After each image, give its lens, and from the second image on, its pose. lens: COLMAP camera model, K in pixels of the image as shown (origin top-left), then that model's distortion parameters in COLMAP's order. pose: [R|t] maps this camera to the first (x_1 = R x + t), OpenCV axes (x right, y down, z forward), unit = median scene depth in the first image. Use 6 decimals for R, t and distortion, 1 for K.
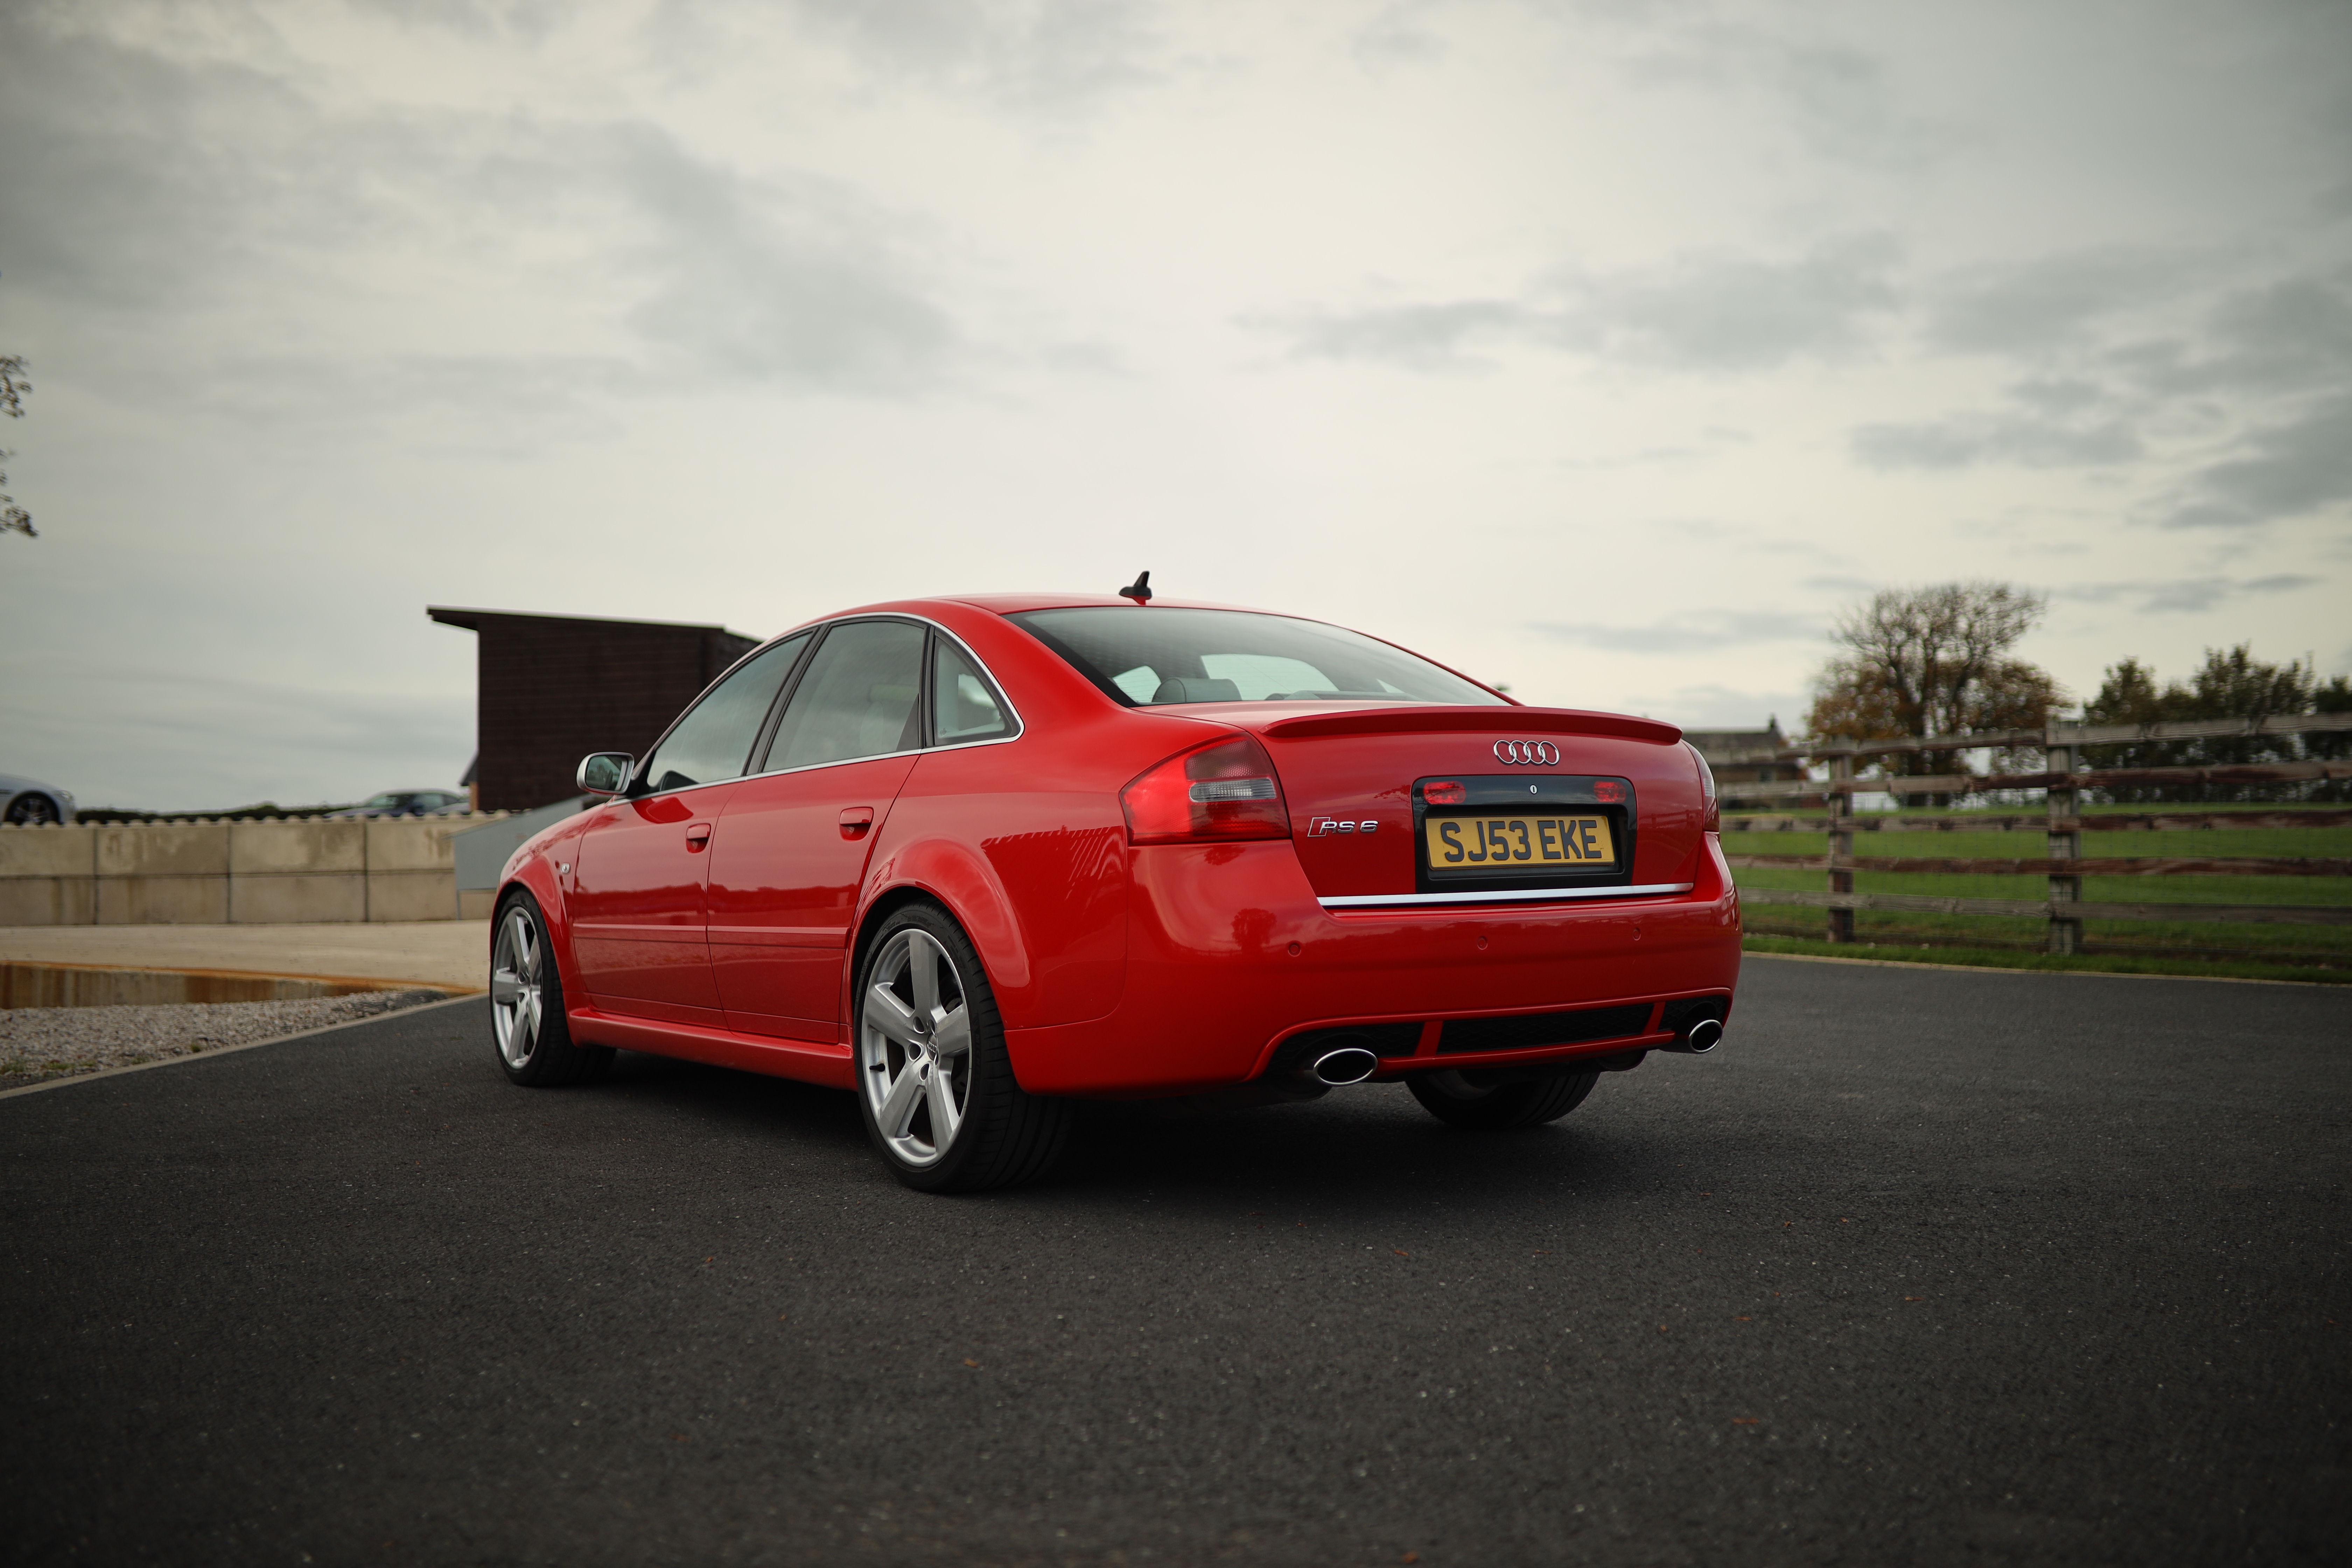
lens RADIAL K [[2235.9, 0, 1183.3], [0, 2235.9, 779.6], [0, 0, 1]] dist [-0.064166, 0.098542]
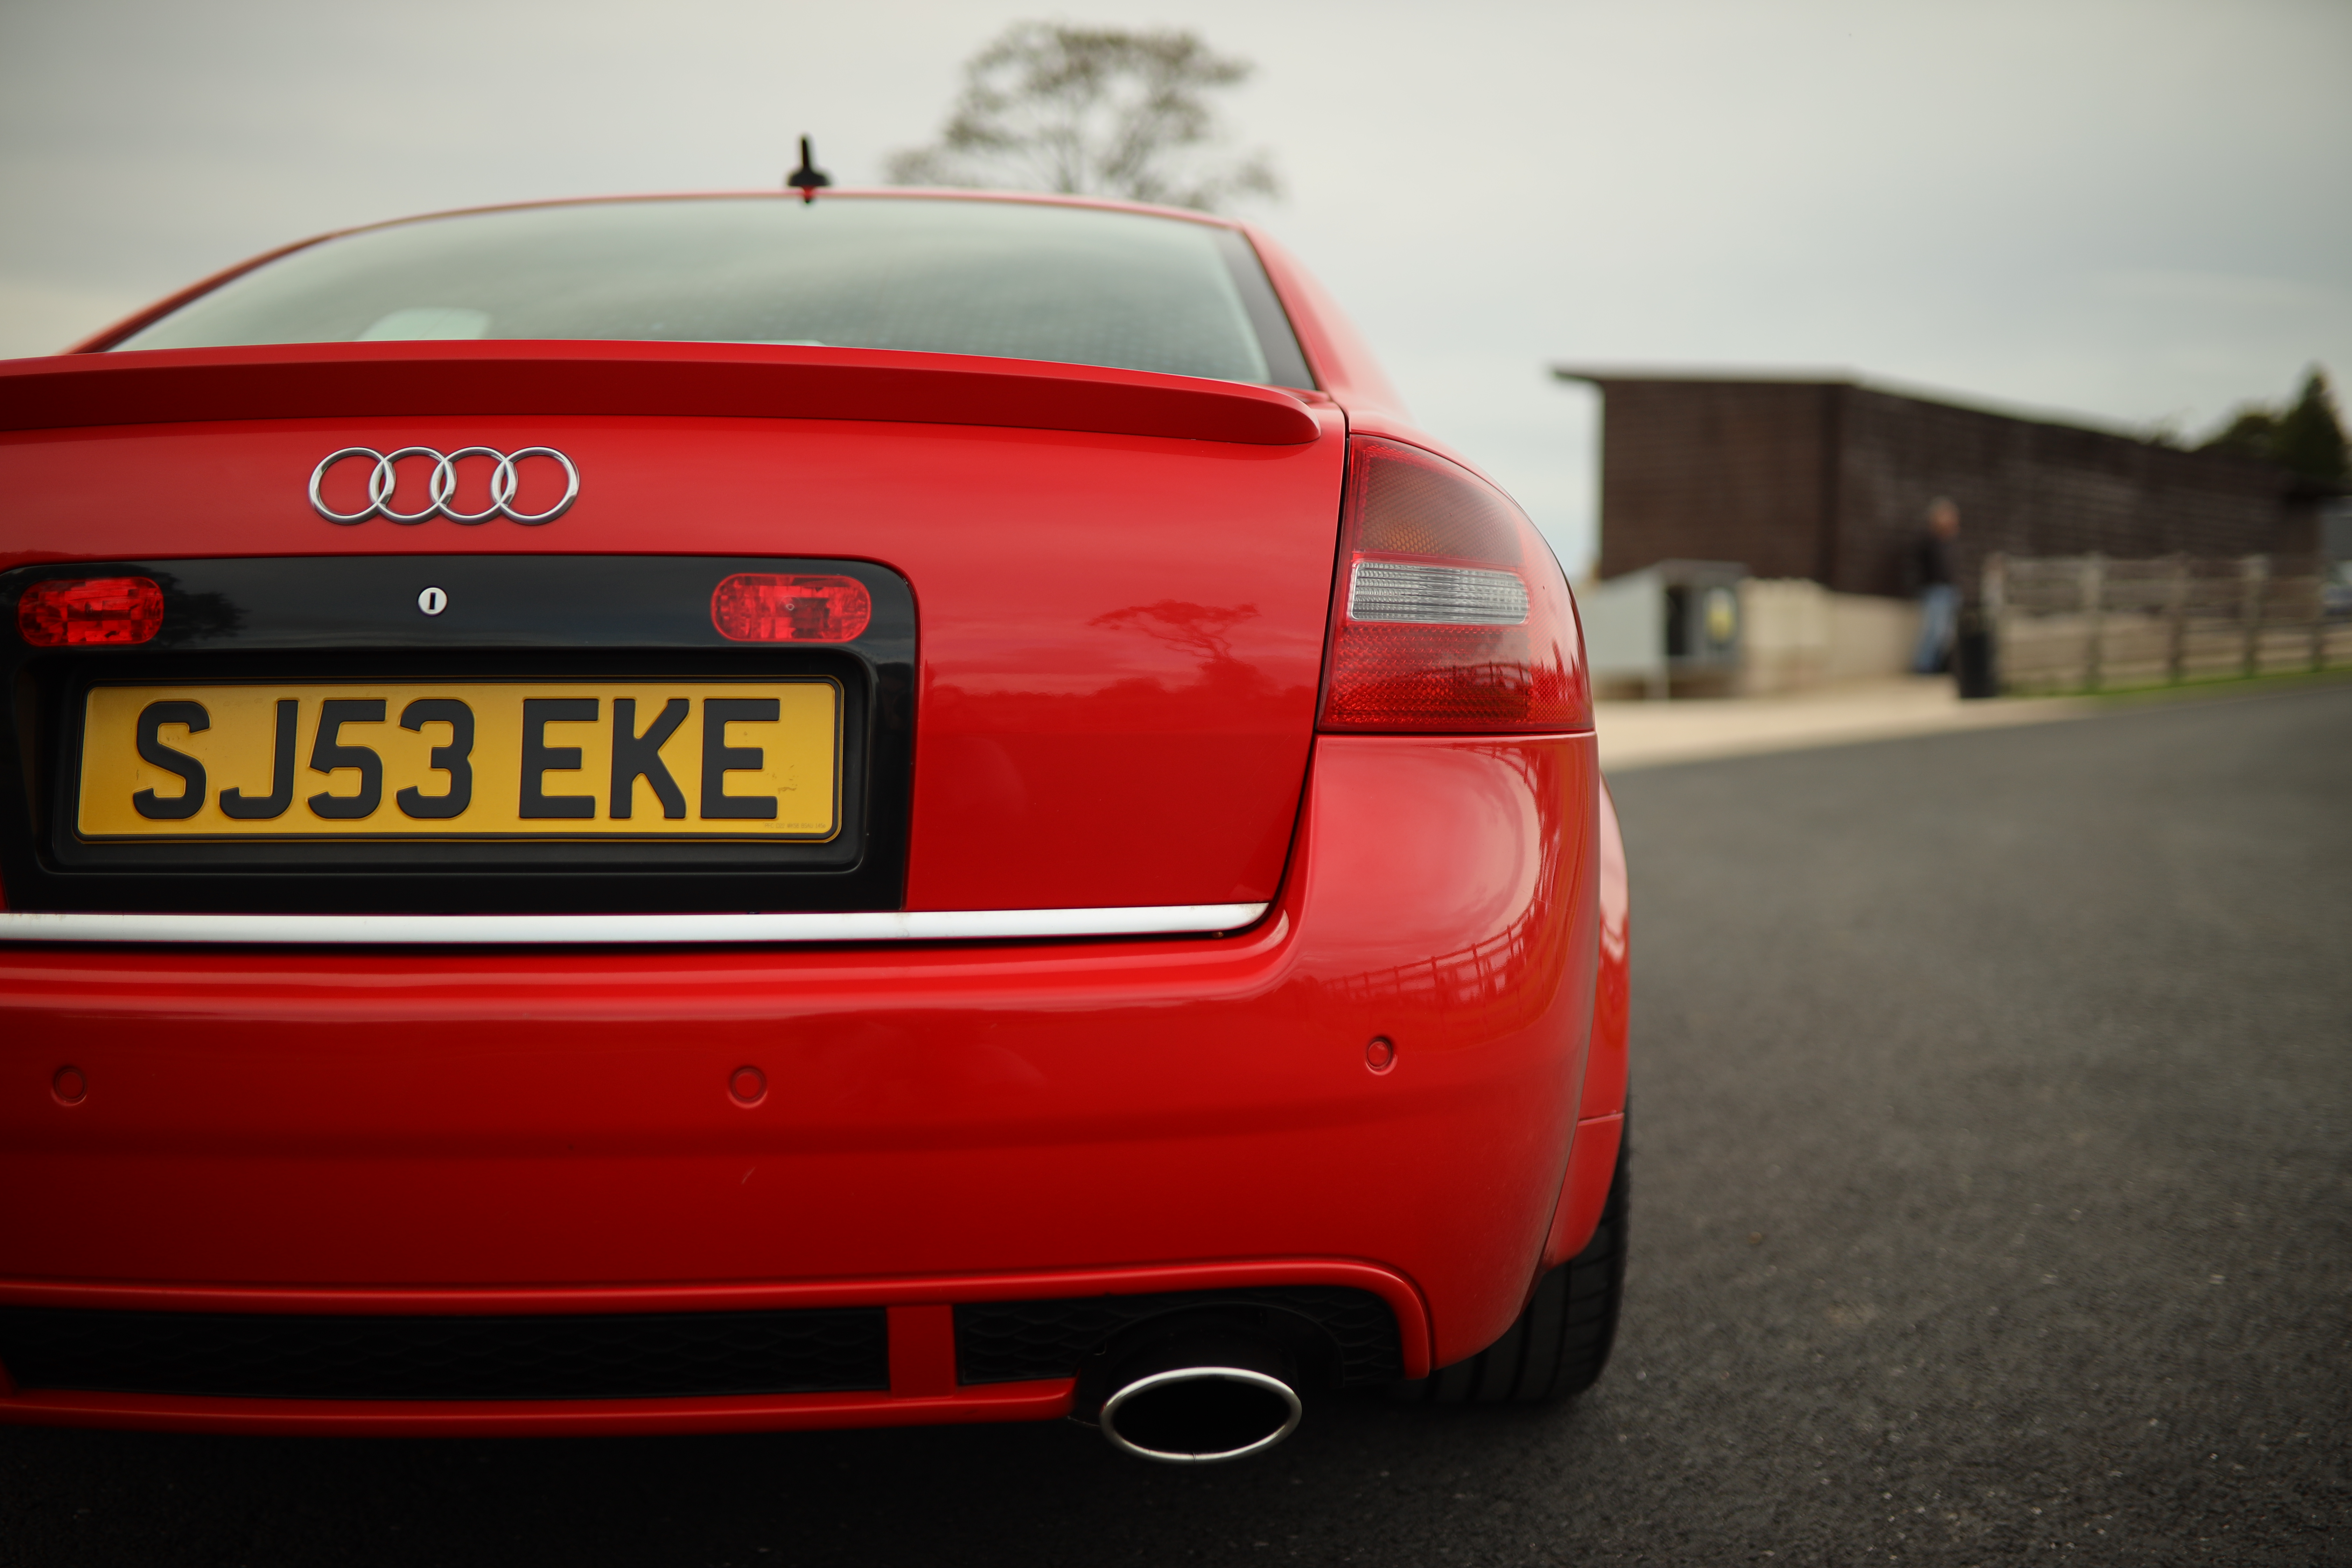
lens RADIAL K [[2263.5, 0, 1203.6], [0, 2263.5, 784.5], [0, 0, 1]] dist [-0.154118, 0.519717]
pose [[0.822911, 0.054547, -0.565546, 0.421977], [0.003684, 0.994848, 0.101313, -0.001364], [0.568159, -0.085455, 0.818470, 0.792875]]
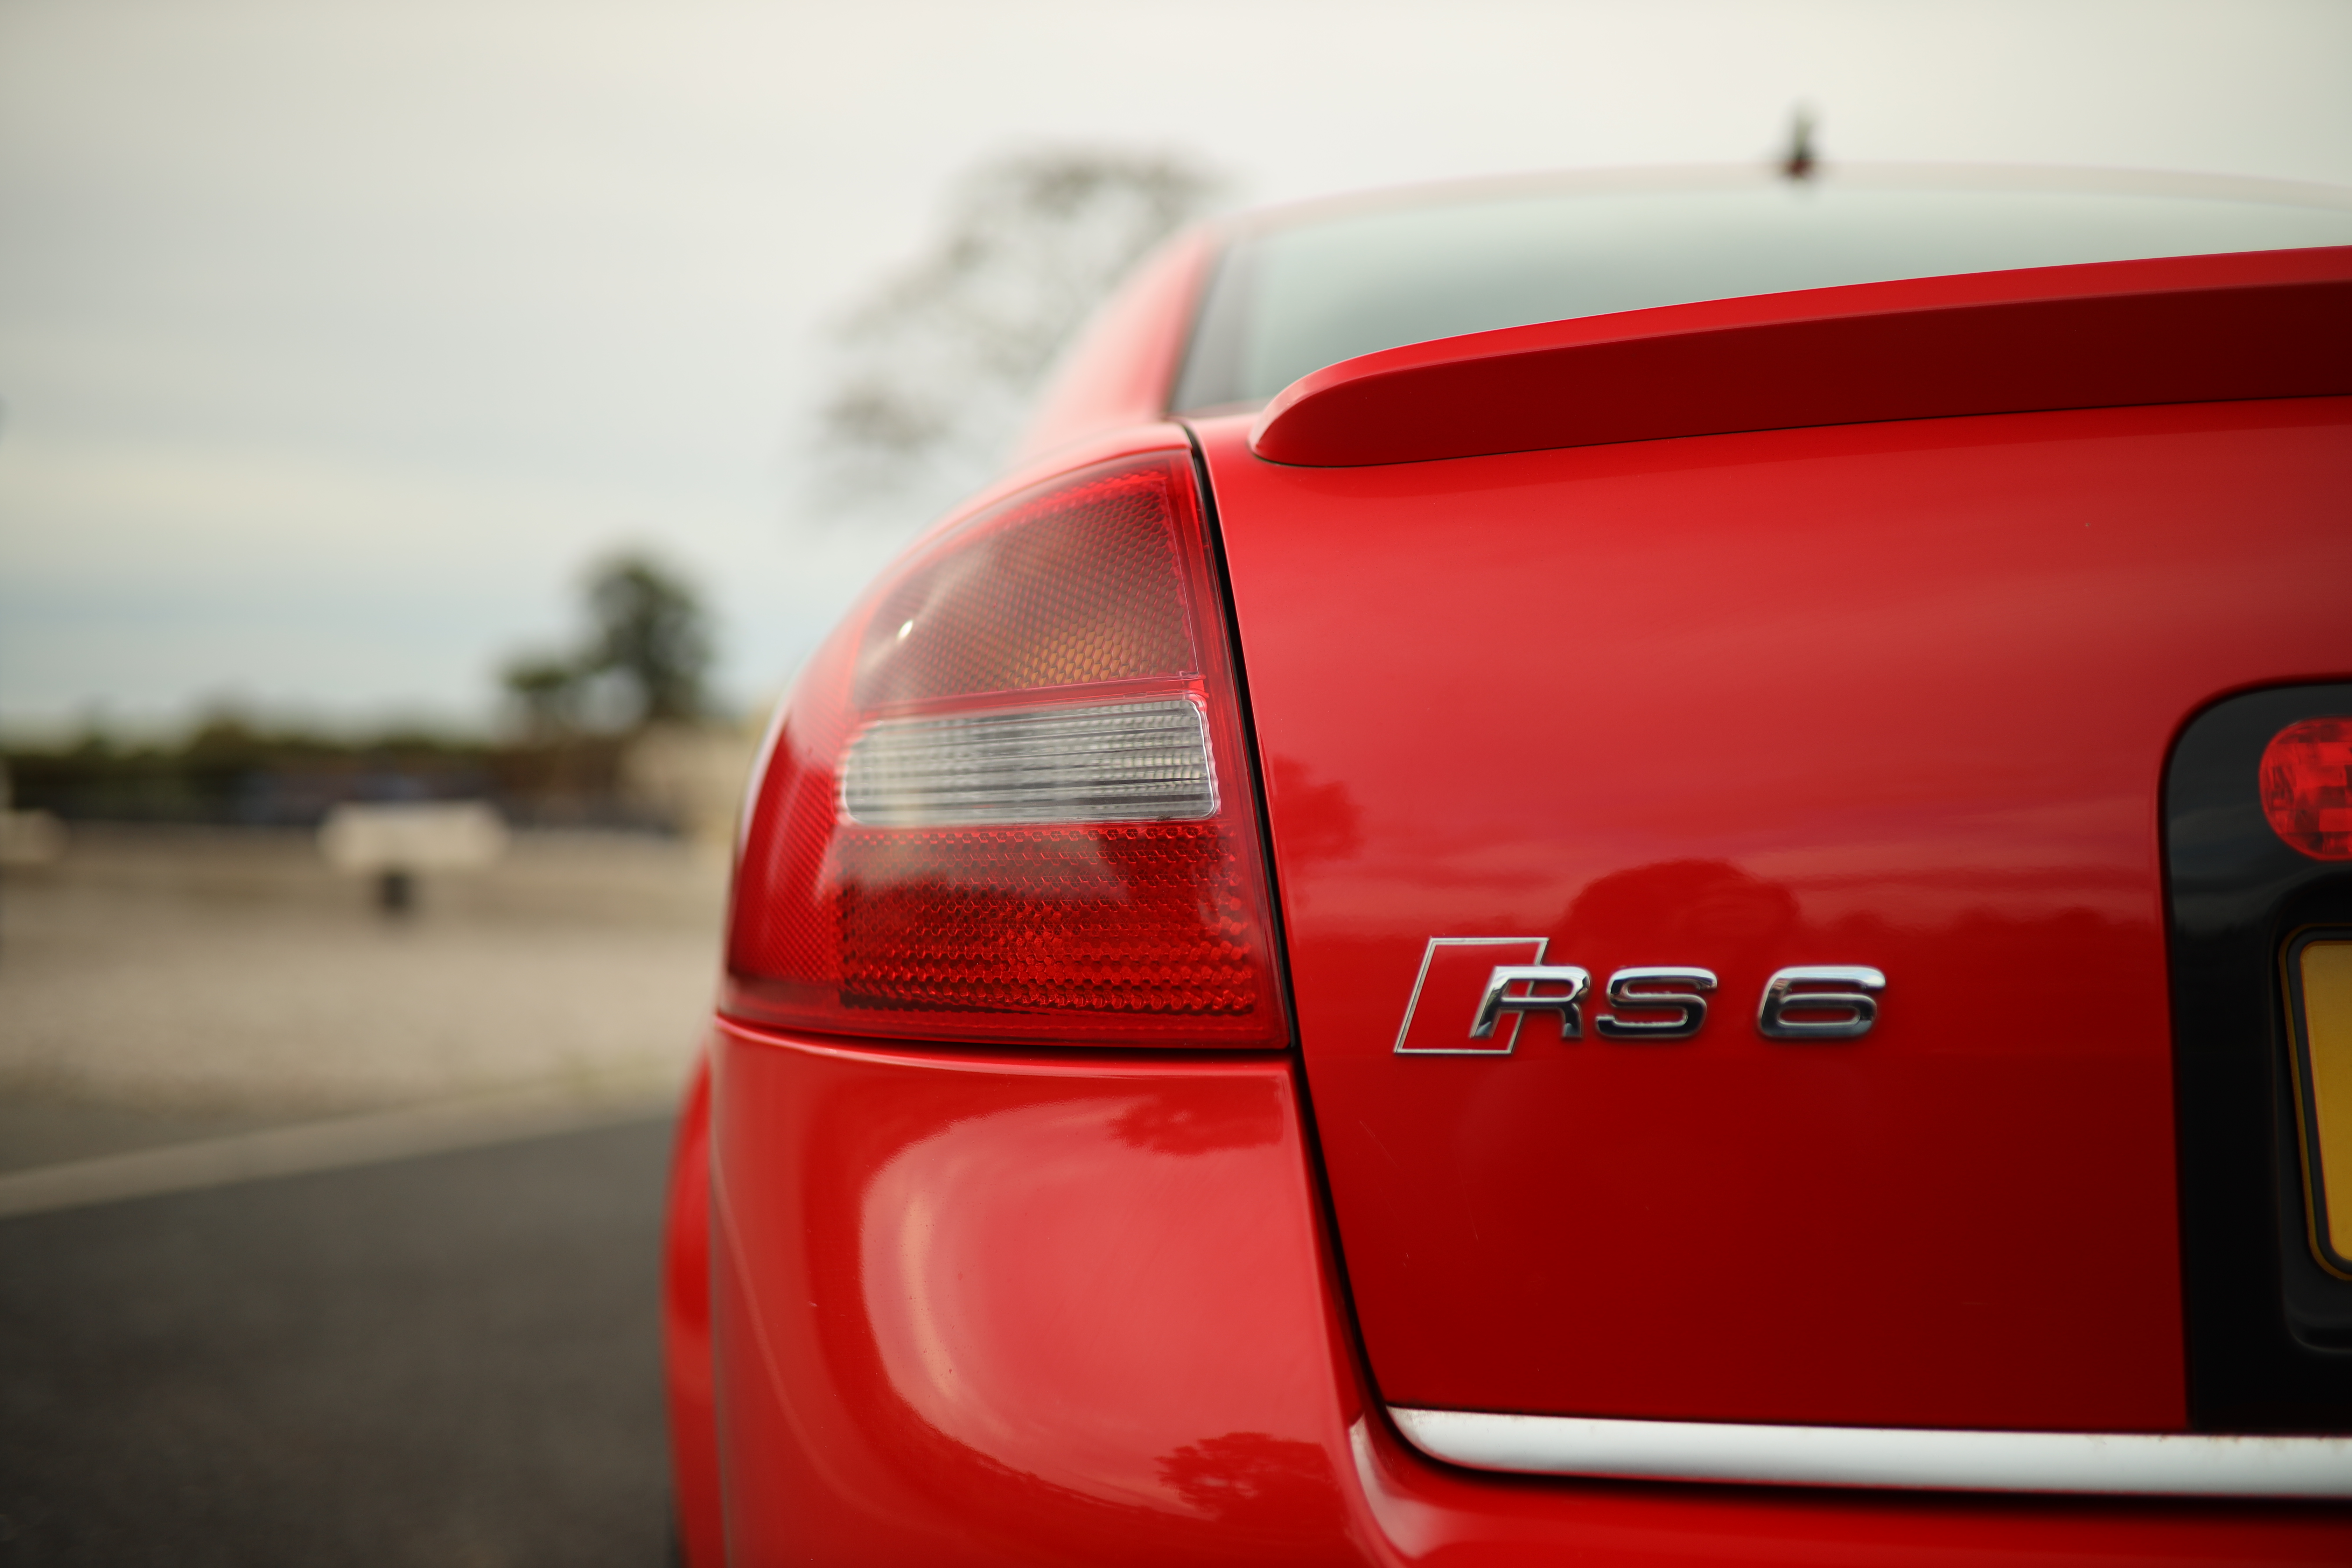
lens RADIAL K [[2287.1, 0, 1176.0], [0, 2287.1, 784.0], [0, 0, 1]] dist [-0.075853, 0.116420]
pose [[0.830930, 0.017195, -0.556112, 0.126579], [0.007937, 0.999054, 0.042749, -0.001365], [0.556321, -0.039935, 0.830007, 0.794542]]
